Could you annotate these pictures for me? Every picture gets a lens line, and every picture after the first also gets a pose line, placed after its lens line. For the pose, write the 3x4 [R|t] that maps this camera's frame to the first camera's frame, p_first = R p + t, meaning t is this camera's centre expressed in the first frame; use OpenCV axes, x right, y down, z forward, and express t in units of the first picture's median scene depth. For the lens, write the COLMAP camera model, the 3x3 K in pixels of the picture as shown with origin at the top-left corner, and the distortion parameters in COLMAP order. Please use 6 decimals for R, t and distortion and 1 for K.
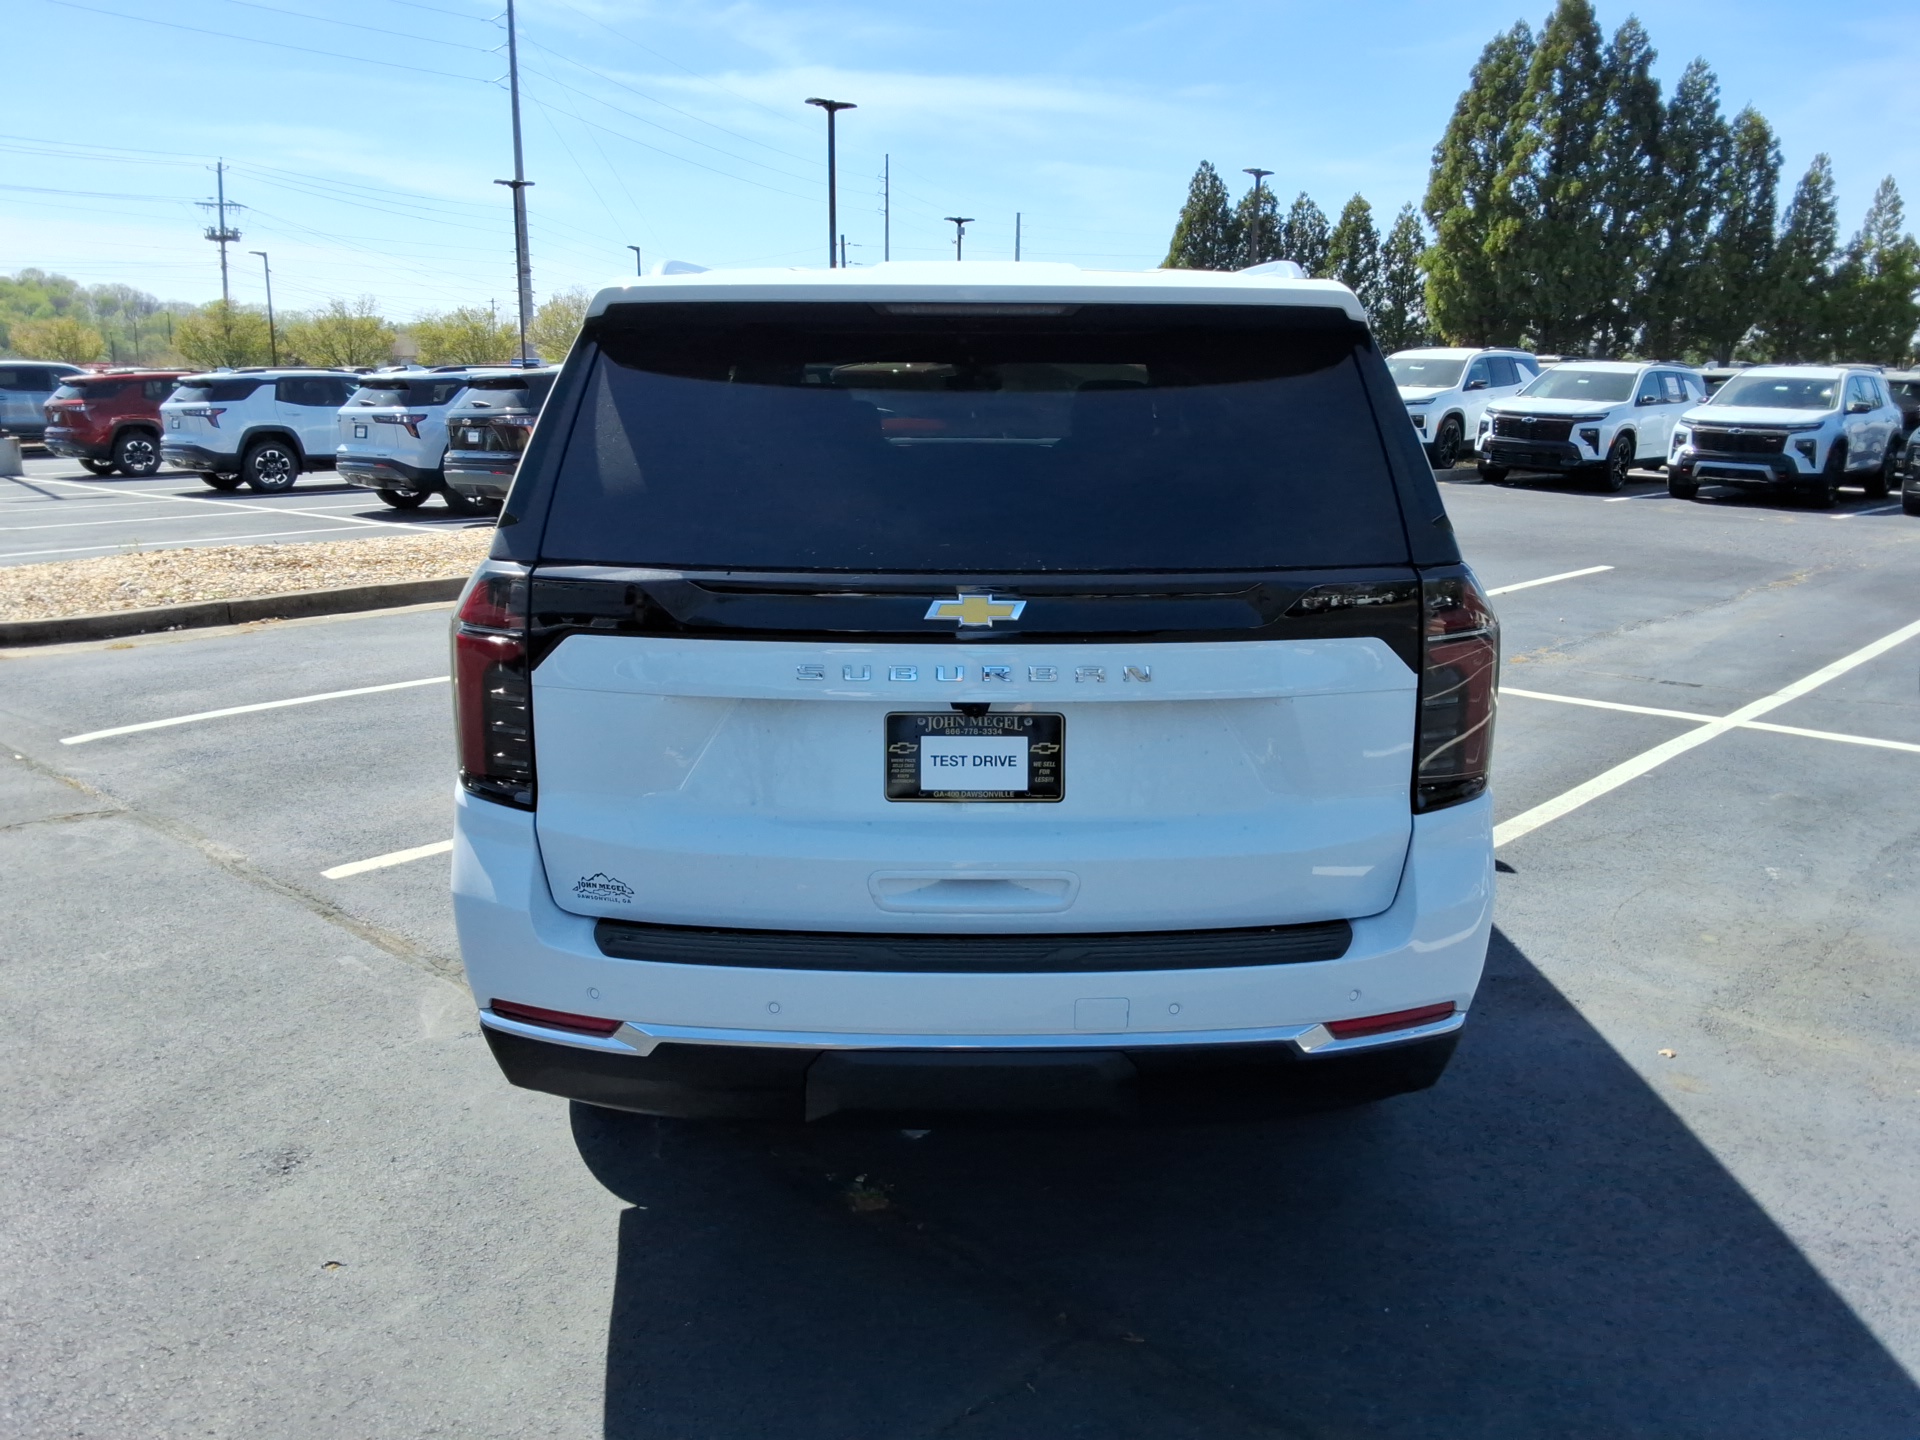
lens RADIAL K [[1543.2, 0, 975.0], [0, 1543.2, 705.7], [0, 0, 1]] dist [0.102749, -0.170793]
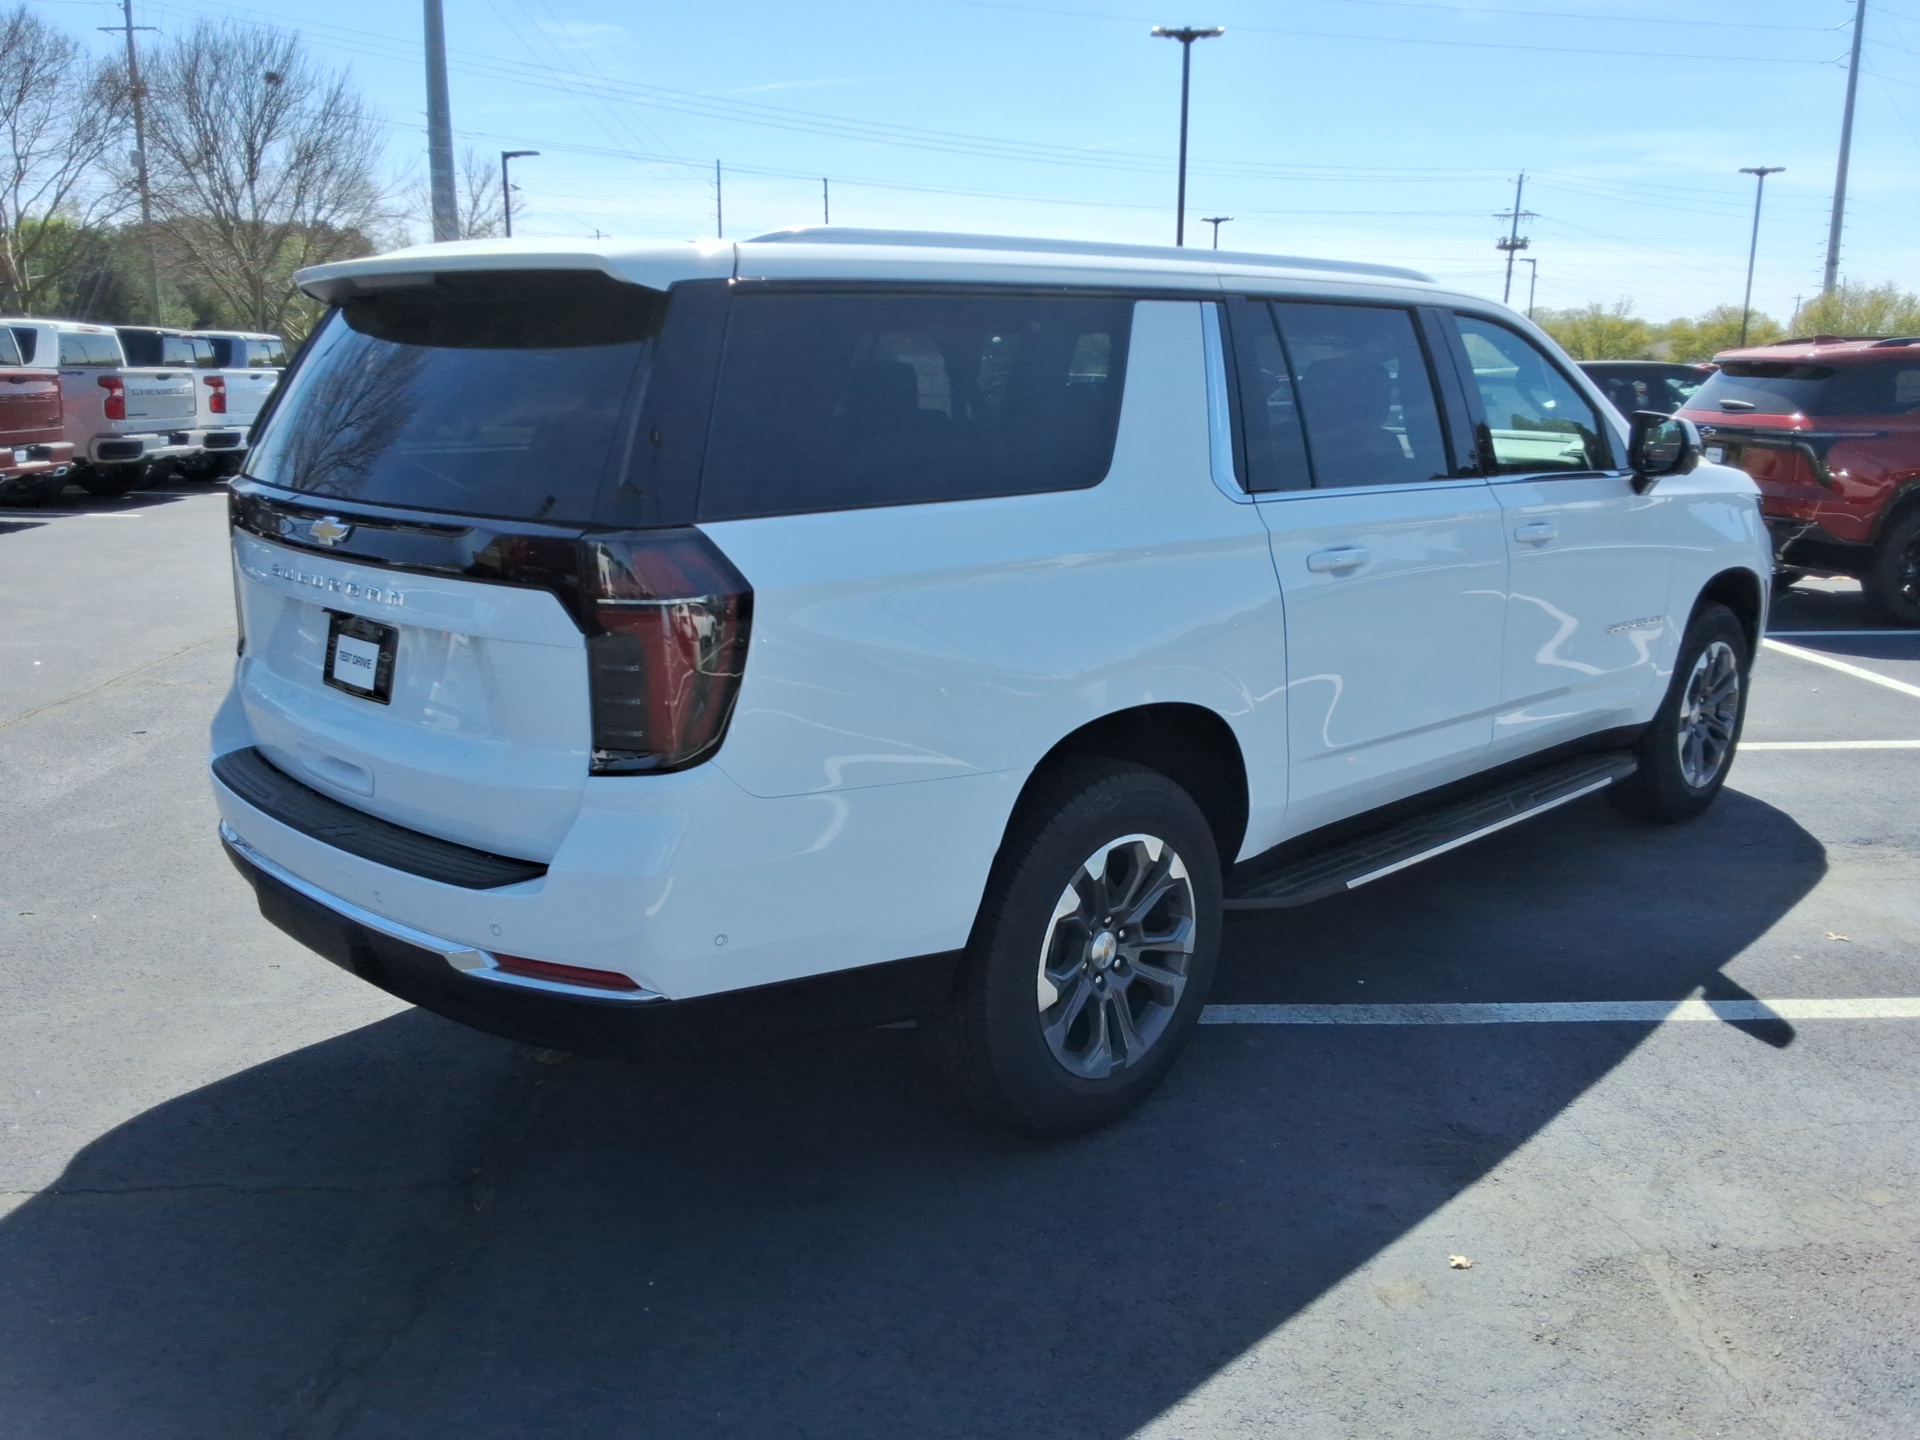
lens RADIAL K [[1529.9, 0, 967.9], [0, 1529.9, 707.2], [0, 0, 1]] dist [0.113183, -0.177905]
pose [[0.710733, 0.151908, -0.686865, 0.599685], [-0.151618, 0.986537, 0.061296, -0.038016], [0.686928, 0.060576, 0.724196, 0.235133]]
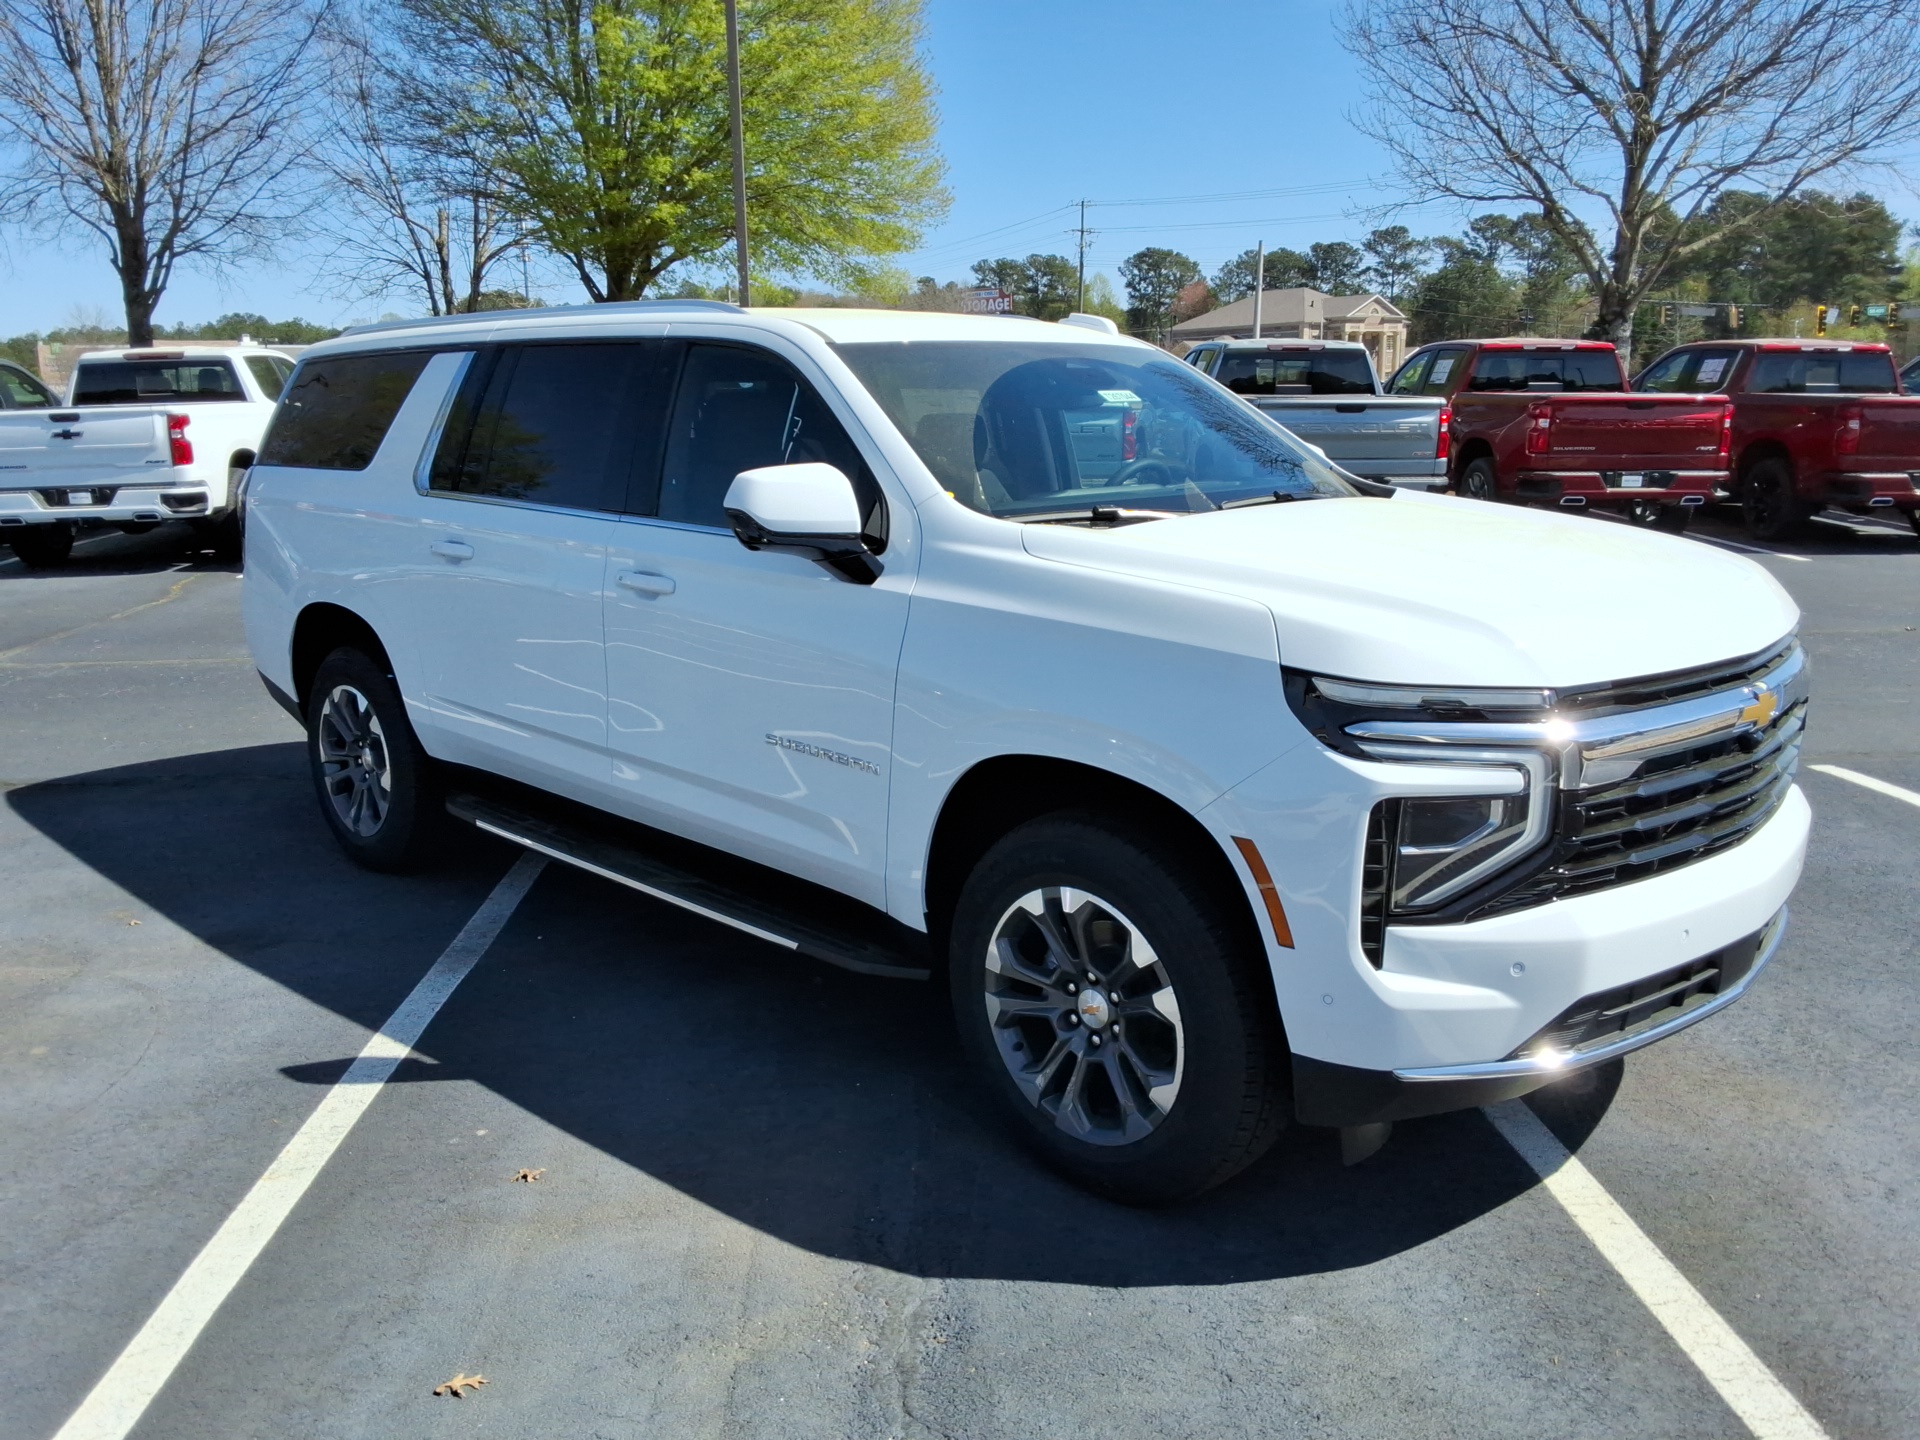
lens RADIAL K [[1529.9, 0, 967.9], [0, 1529.9, 707.2], [0, 0, 1]] dist [0.113183, -0.177905]
pose [[-0.699746, 0.141998, -0.700137, 0.662802], [-0.147486, 0.930219, 0.336066, -0.372870], [0.699002, 0.338421, -0.629974, 1.774416]]
